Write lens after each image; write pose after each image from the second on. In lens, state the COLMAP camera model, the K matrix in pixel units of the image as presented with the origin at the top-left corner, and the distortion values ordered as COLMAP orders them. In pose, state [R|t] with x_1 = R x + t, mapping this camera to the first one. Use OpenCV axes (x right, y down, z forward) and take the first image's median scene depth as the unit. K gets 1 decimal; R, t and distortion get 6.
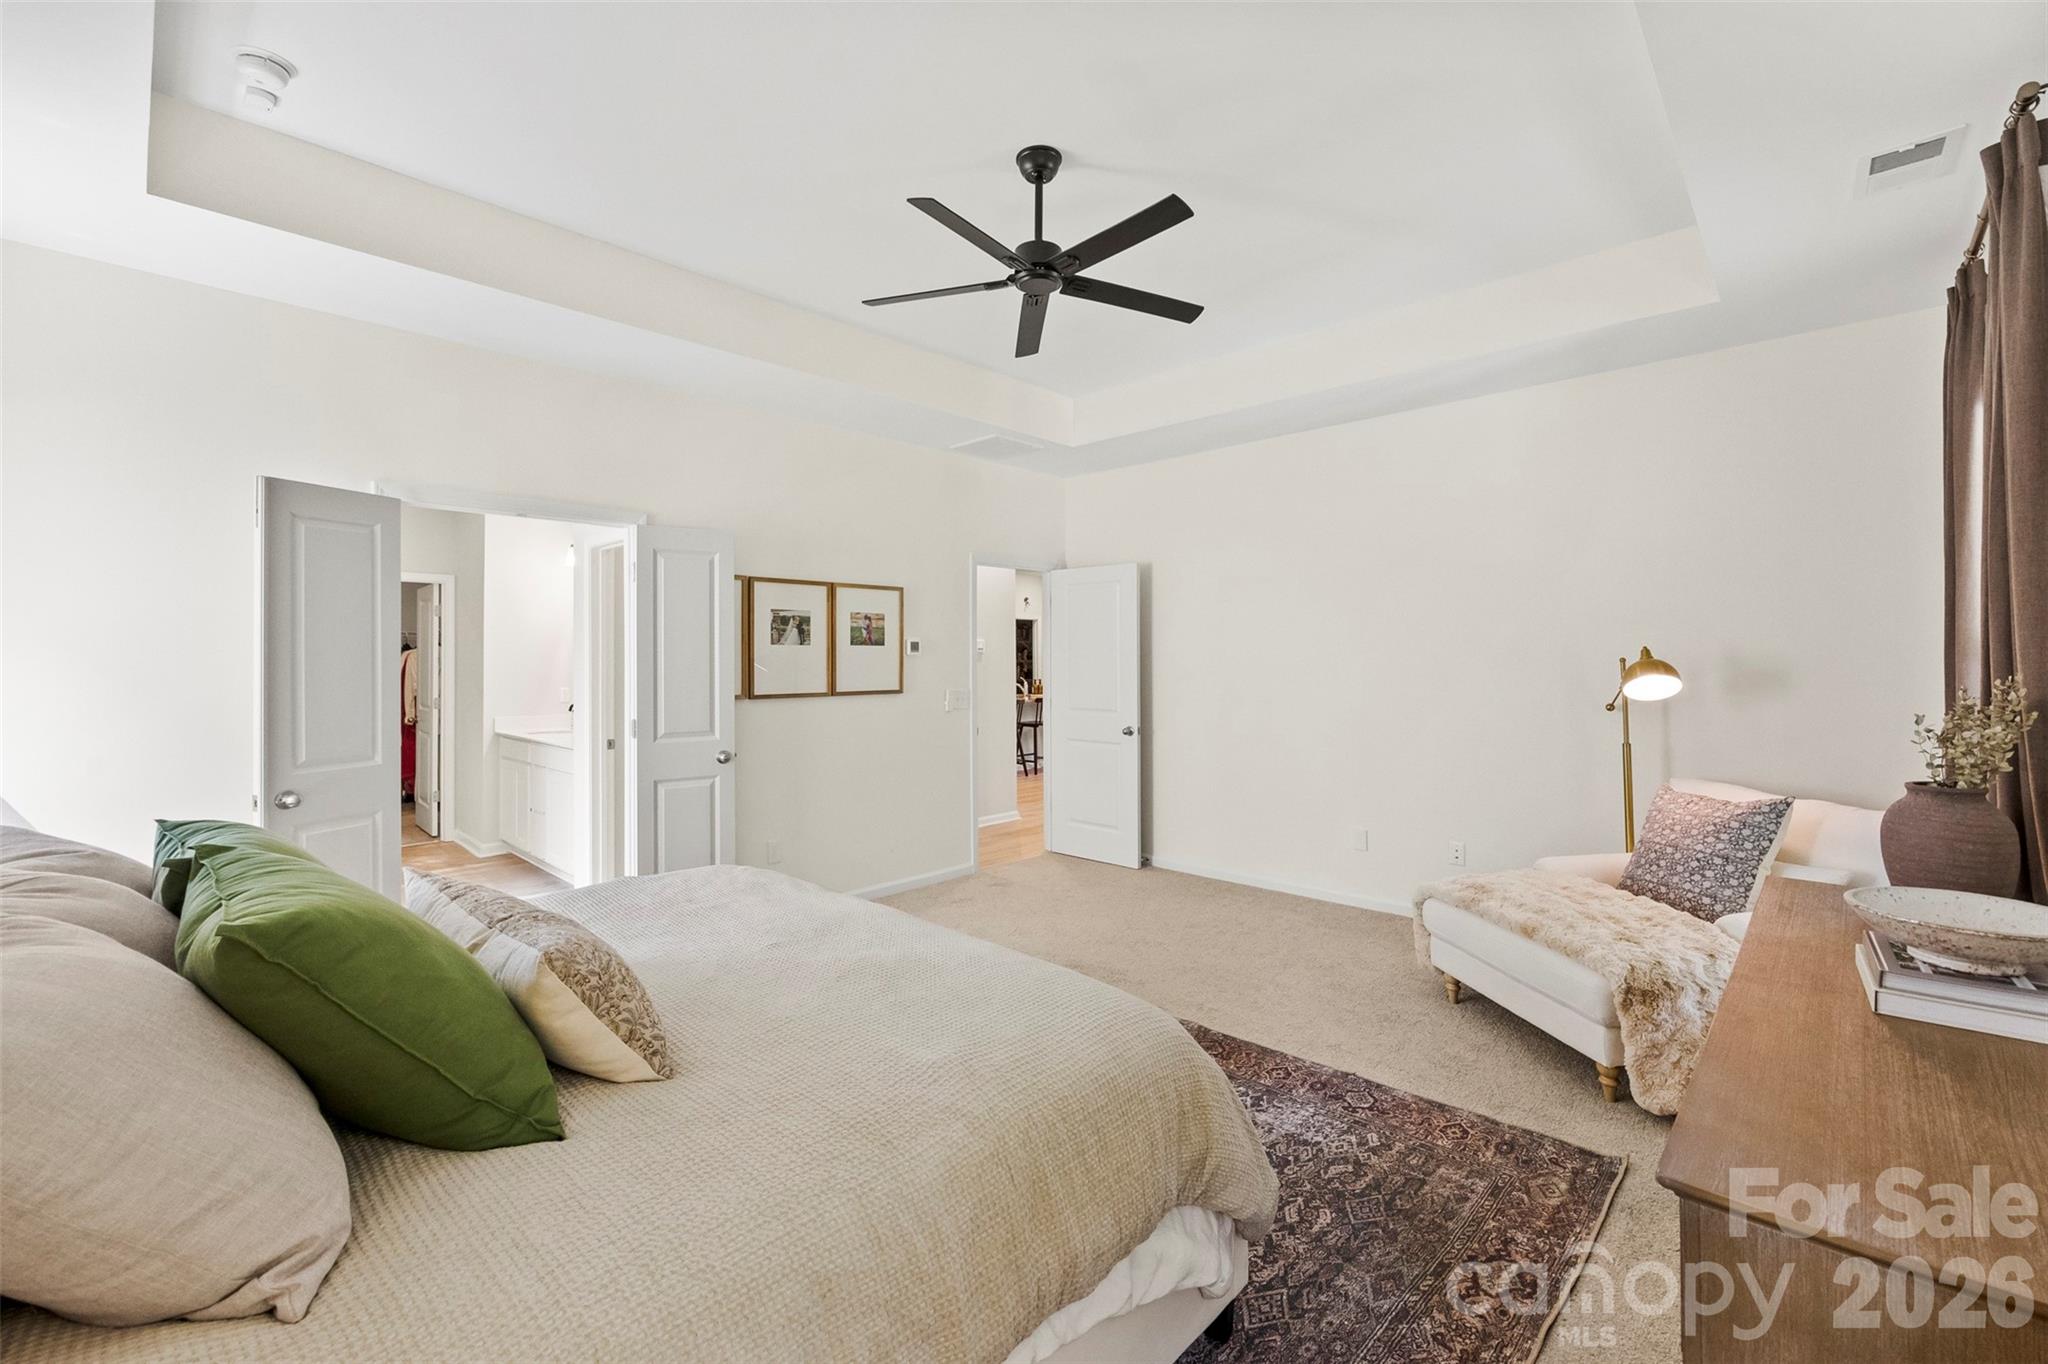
lens RADIAL K [[838.0, 0, 1038.8], [0, 838.0, 667.8], [0, 0, 1]] dist [-0.000697, -0.000905]
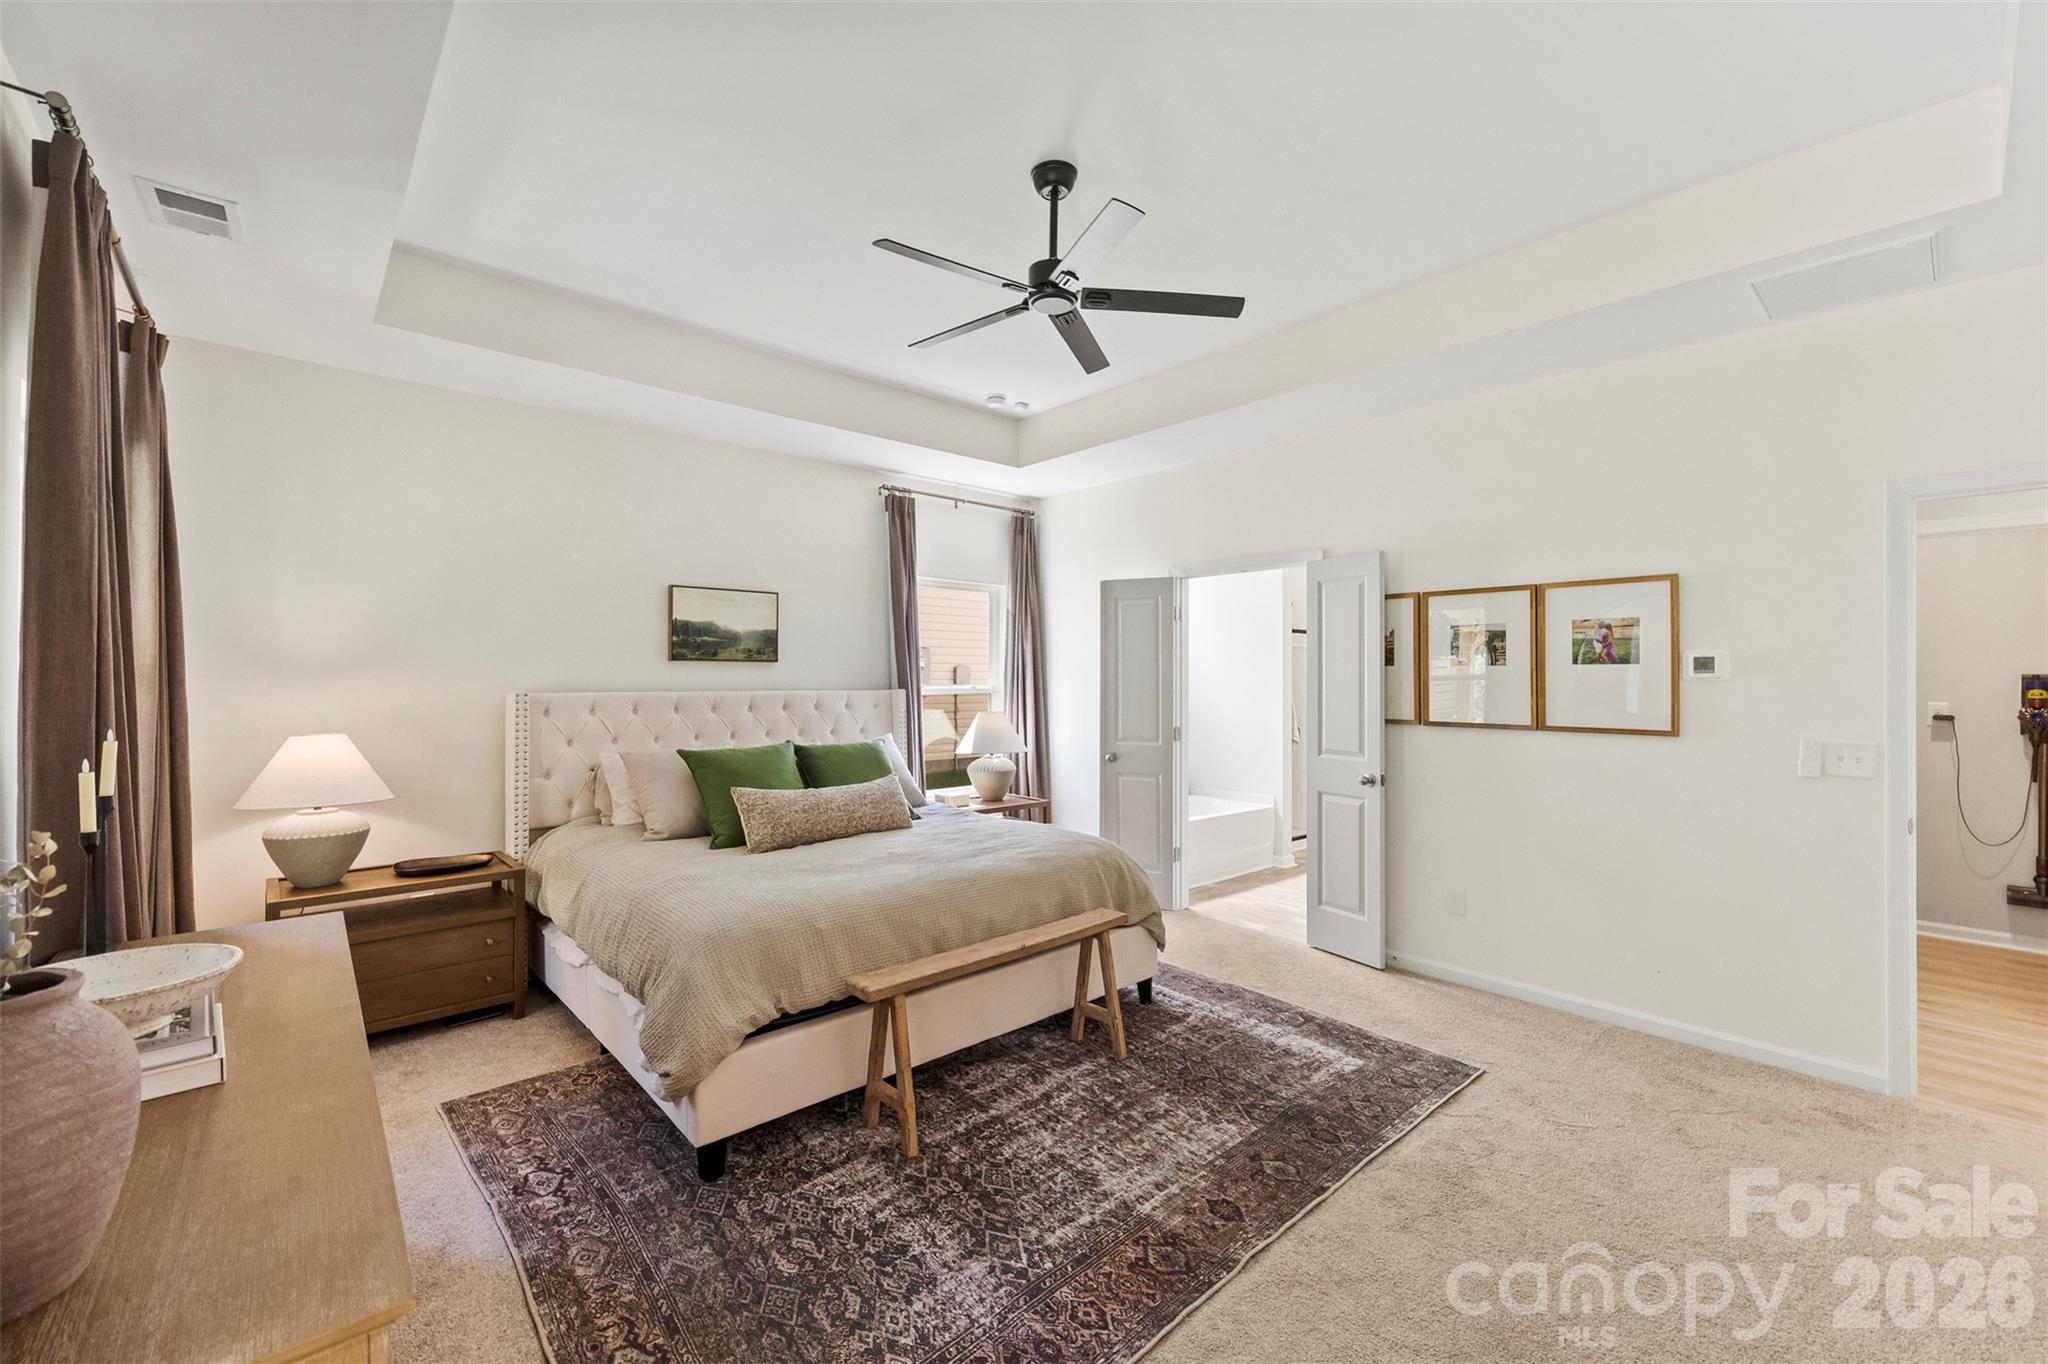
lens RADIAL K [[838.0, 0, 1040.3], [0, 838.0, 681.5], [0, 0, 1]] dist [-0.000697, -0.000905]
pose [[-0.076018, 0.009011, -0.997066, 0.570250], [-0.012038, 0.999878, 0.009954, -0.014108], [0.997034, 0.012759, -0.075900, 0.606335]]
